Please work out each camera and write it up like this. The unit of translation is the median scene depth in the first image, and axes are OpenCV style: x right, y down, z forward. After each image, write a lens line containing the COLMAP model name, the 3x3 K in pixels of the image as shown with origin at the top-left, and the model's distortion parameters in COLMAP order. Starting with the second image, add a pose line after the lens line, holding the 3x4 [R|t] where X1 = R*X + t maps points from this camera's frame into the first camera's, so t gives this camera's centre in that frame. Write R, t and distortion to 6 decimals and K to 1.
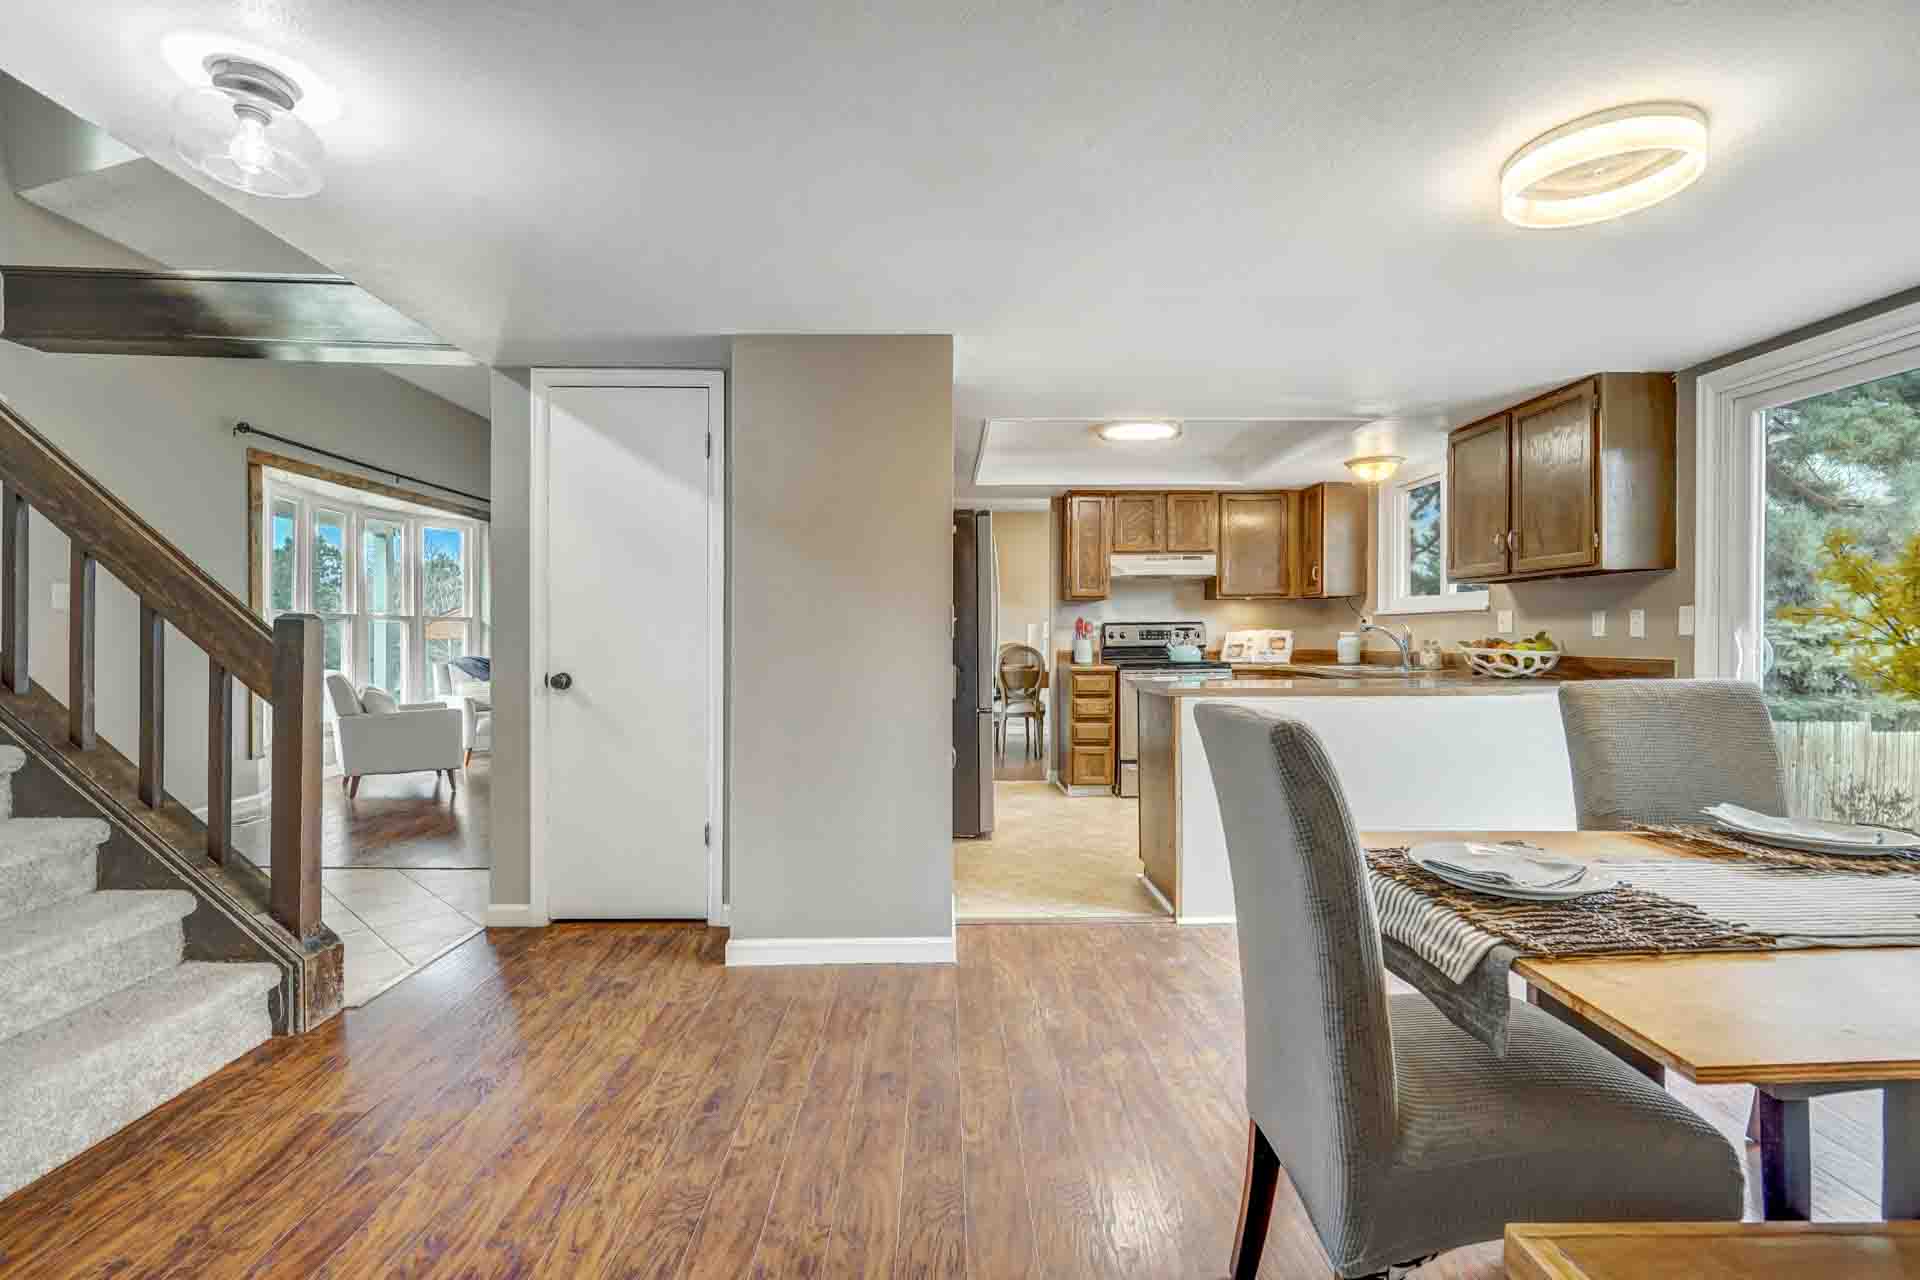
lens RADIAL K [[890.9, 0, 961.7], [0, 890.9, 632.3], [0, 0, 1]] dist [-0.003163, 0.000884]
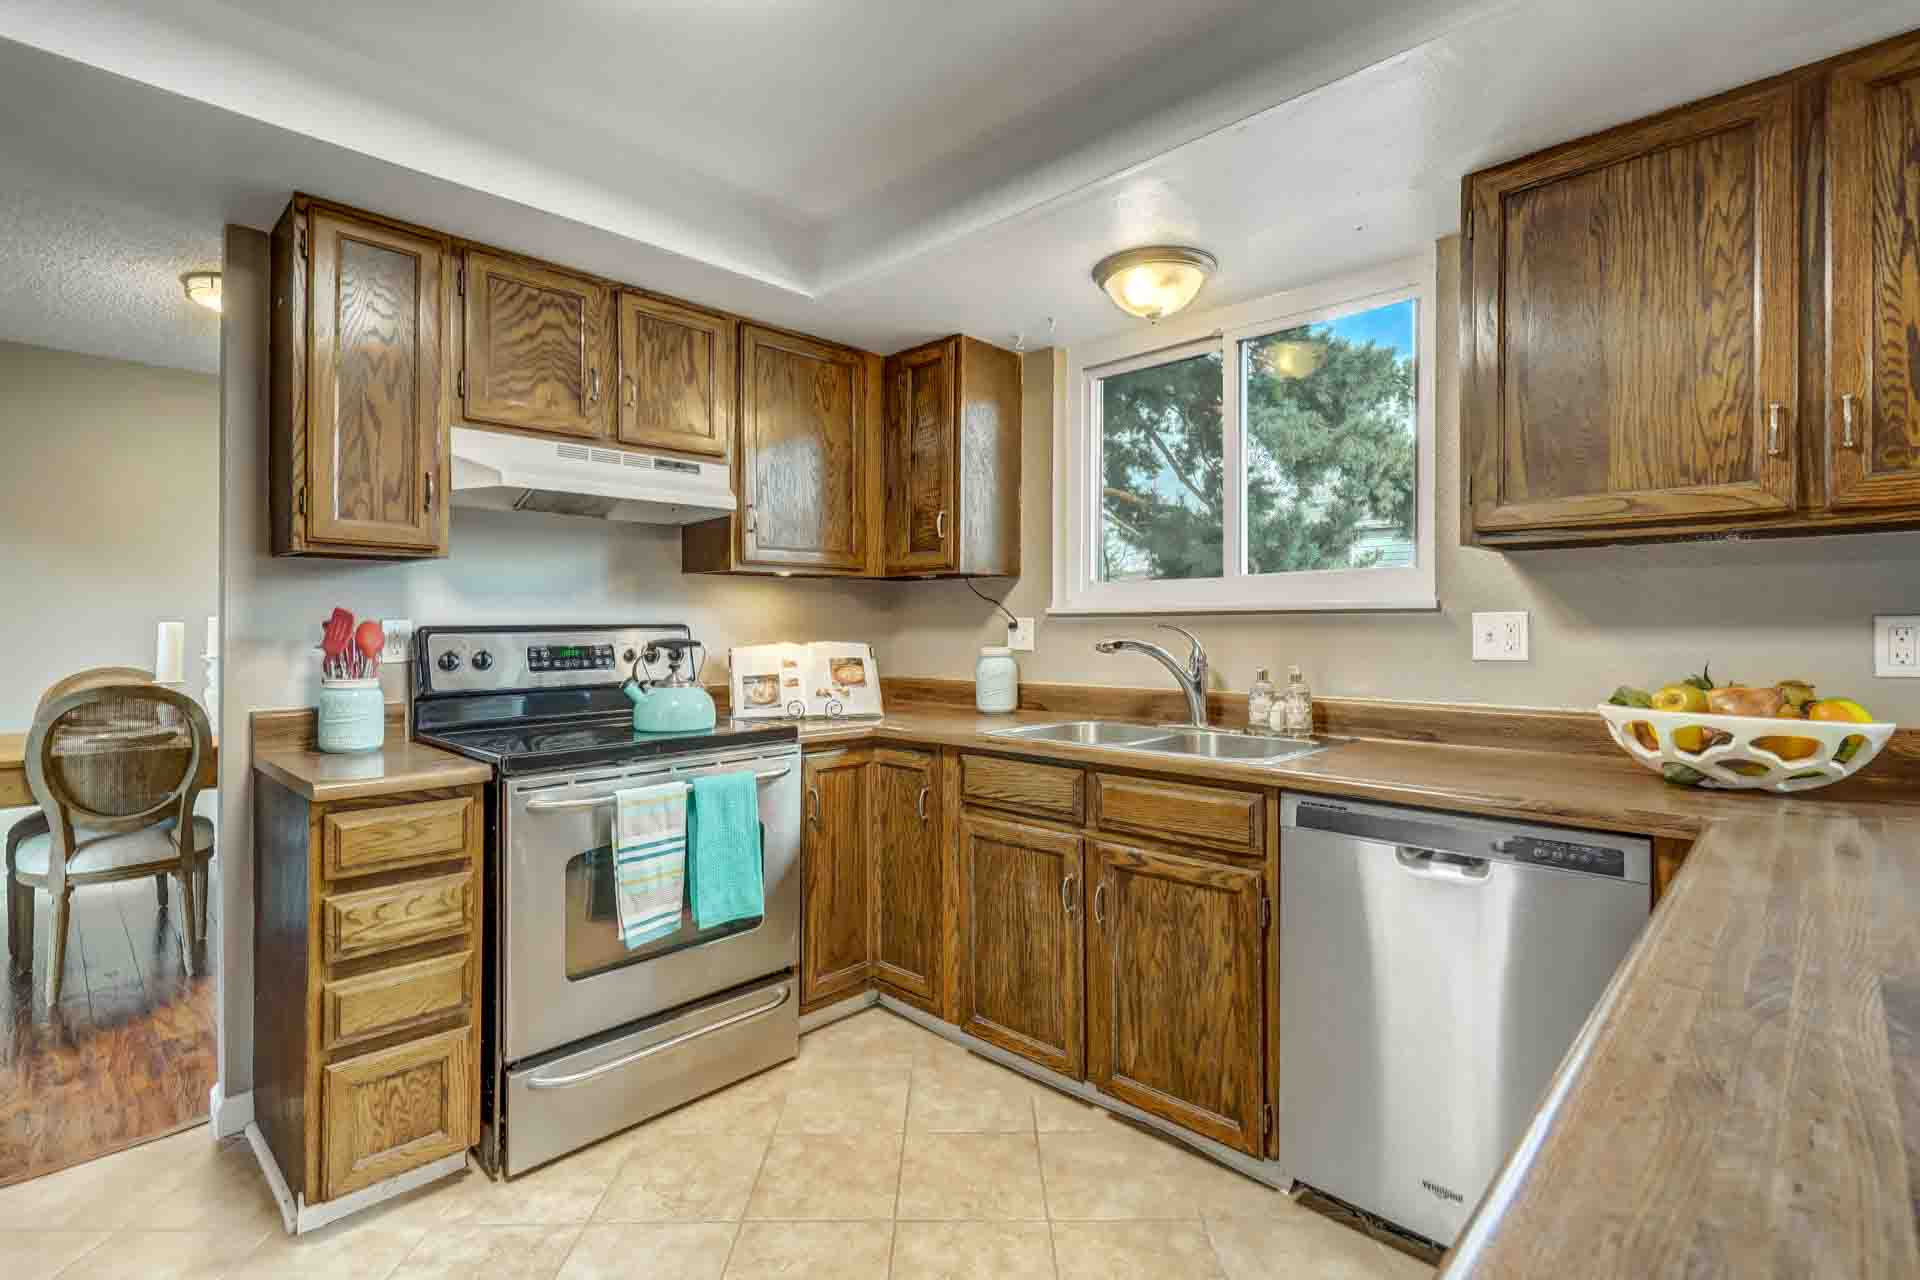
lens RADIAL K [[890.9, 0, 961.7], [0, 890.9, 632.3], [0, 0, 1]] dist [-0.003163, 0.000884]
pose [[0.710056, -0.002765, 0.704140, 0.066986], [-0.003480, 0.999966, 0.007436, -0.011875], [-0.704137, -0.007731, 0.710022, 0.624602]]
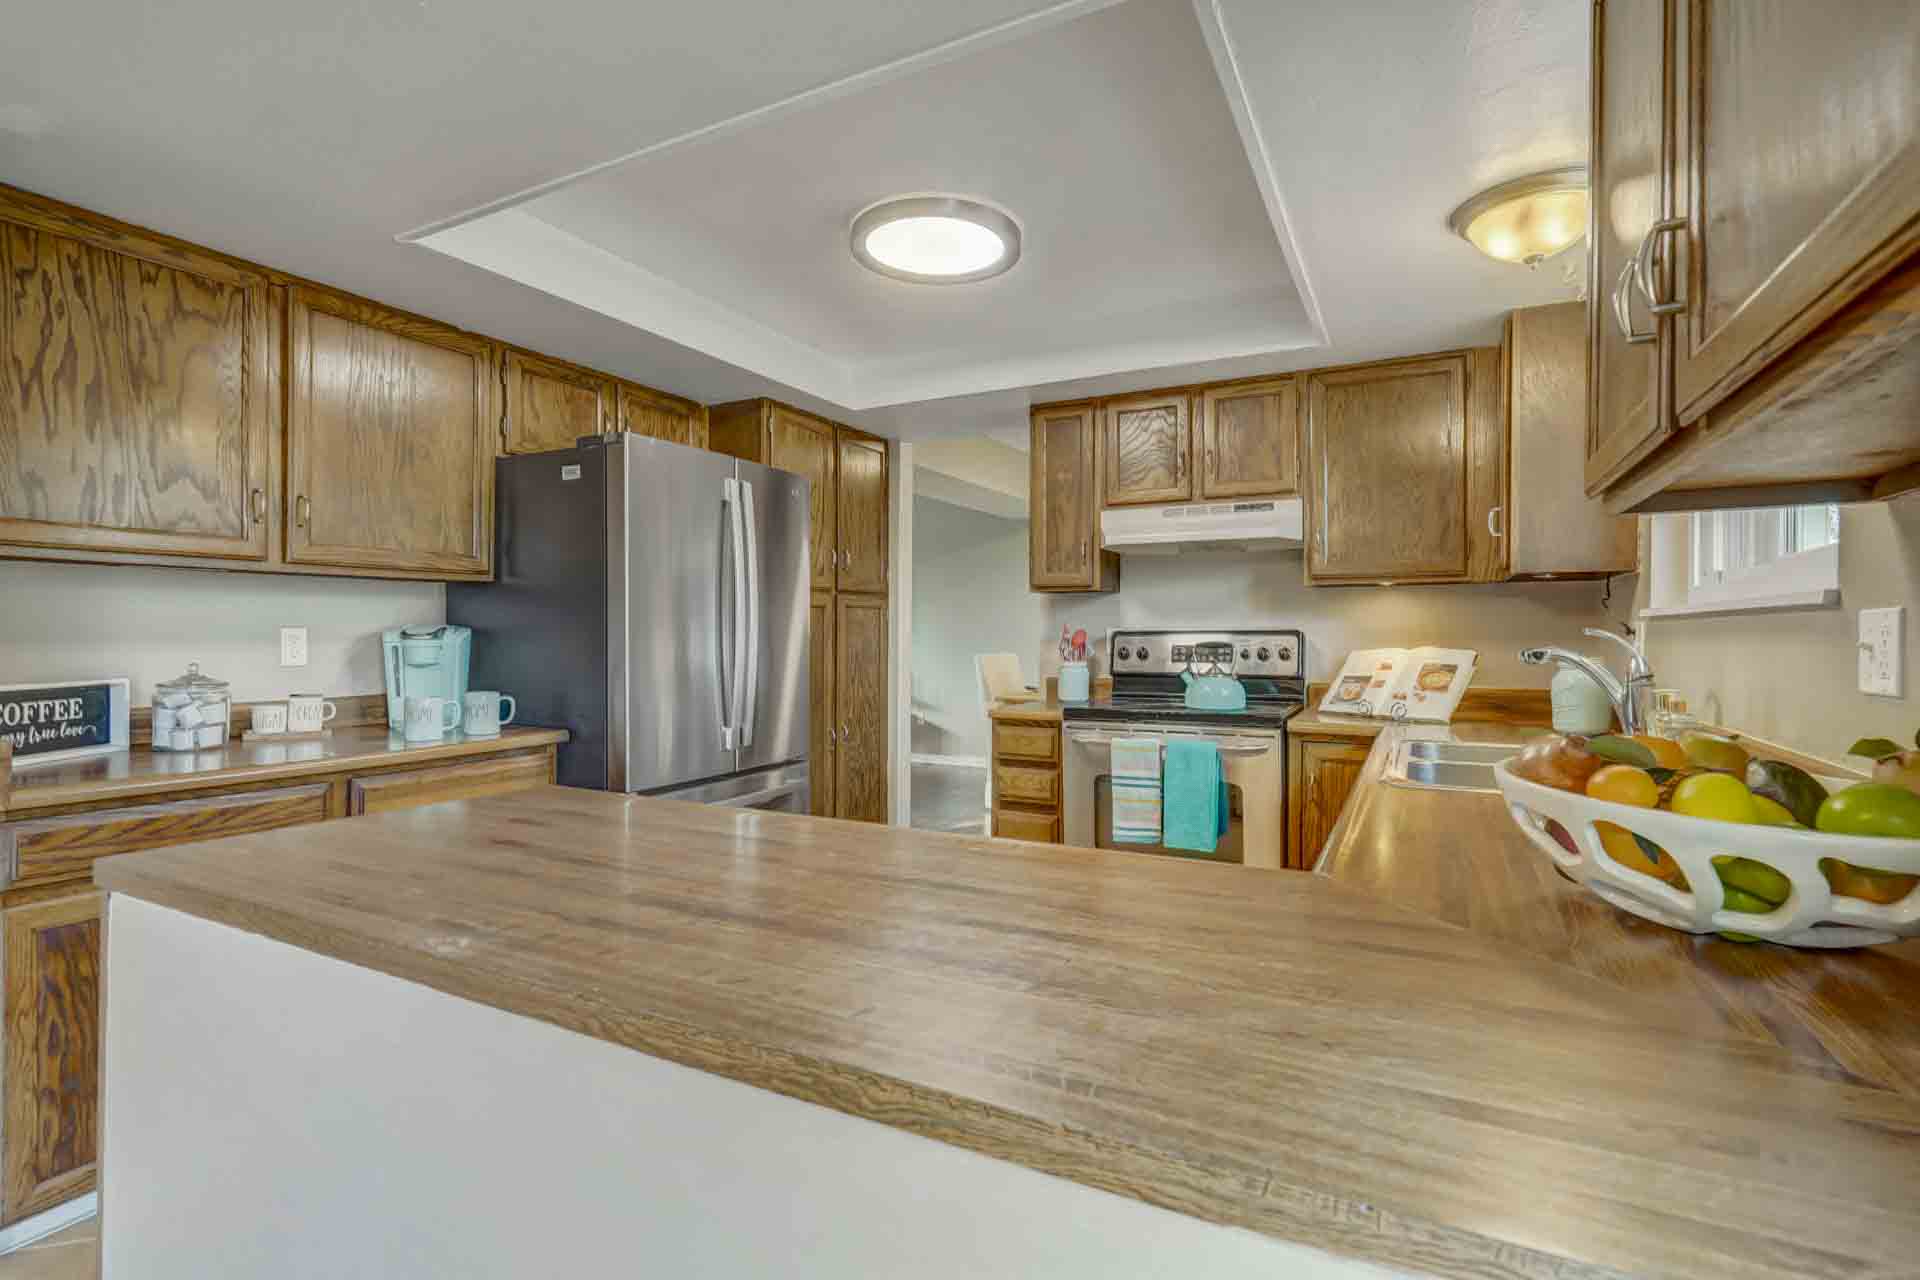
lens RADIAL K [[890.9, 0, 961.7], [0, 890.9, 632.3], [0, 0, 1]] dist [-0.003163, 0.000884]
pose [[0.874479, 0.002982, -0.485054, 0.362395], [-0.001945, 0.999995, 0.002641, -0.011911], [0.485060, -0.001367, 0.874480, 0.468397]]
